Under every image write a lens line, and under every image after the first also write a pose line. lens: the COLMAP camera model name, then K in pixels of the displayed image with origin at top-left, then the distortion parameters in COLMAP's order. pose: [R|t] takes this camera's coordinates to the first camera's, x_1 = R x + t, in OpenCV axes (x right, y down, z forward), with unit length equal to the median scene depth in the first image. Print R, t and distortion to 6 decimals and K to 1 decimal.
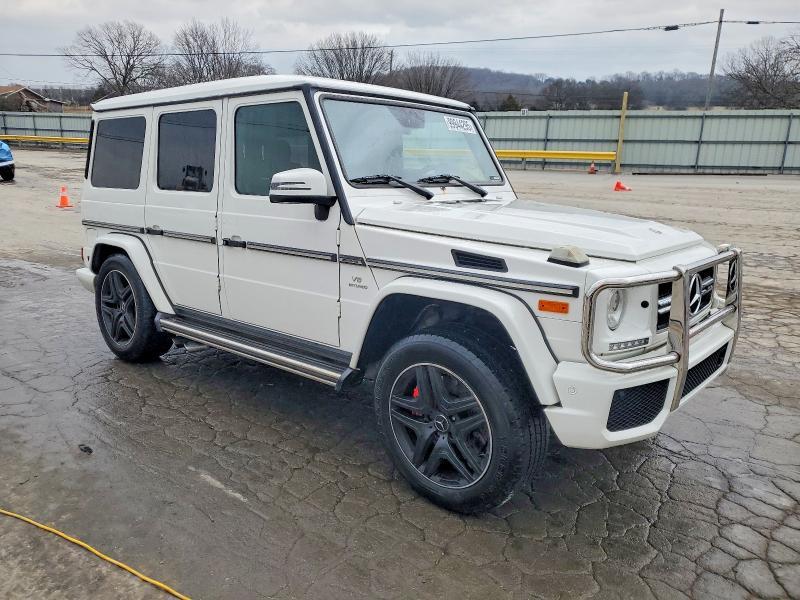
lens RADIAL K [[609.6, 0, 400.0], [0, 609.6, 300.0], [0, 0, 1]] dist [0.068733, -0.001439]
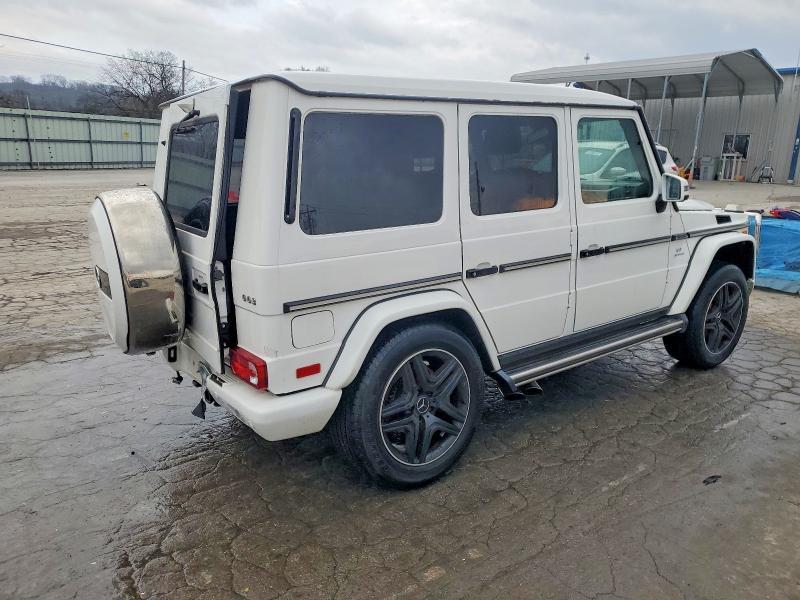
lens RADIAL K [[586.9, 0, 400.1], [0, 586.9, 283.9], [0, 0, 1]] dist [0.007266, 0.010660]
pose [[0.219016, -0.219911, 0.950616, -1.222894], [0.222095, 0.959931, 0.170896, -0.267738], [-0.950108, 0.173698, 0.259081, 1.021950]]
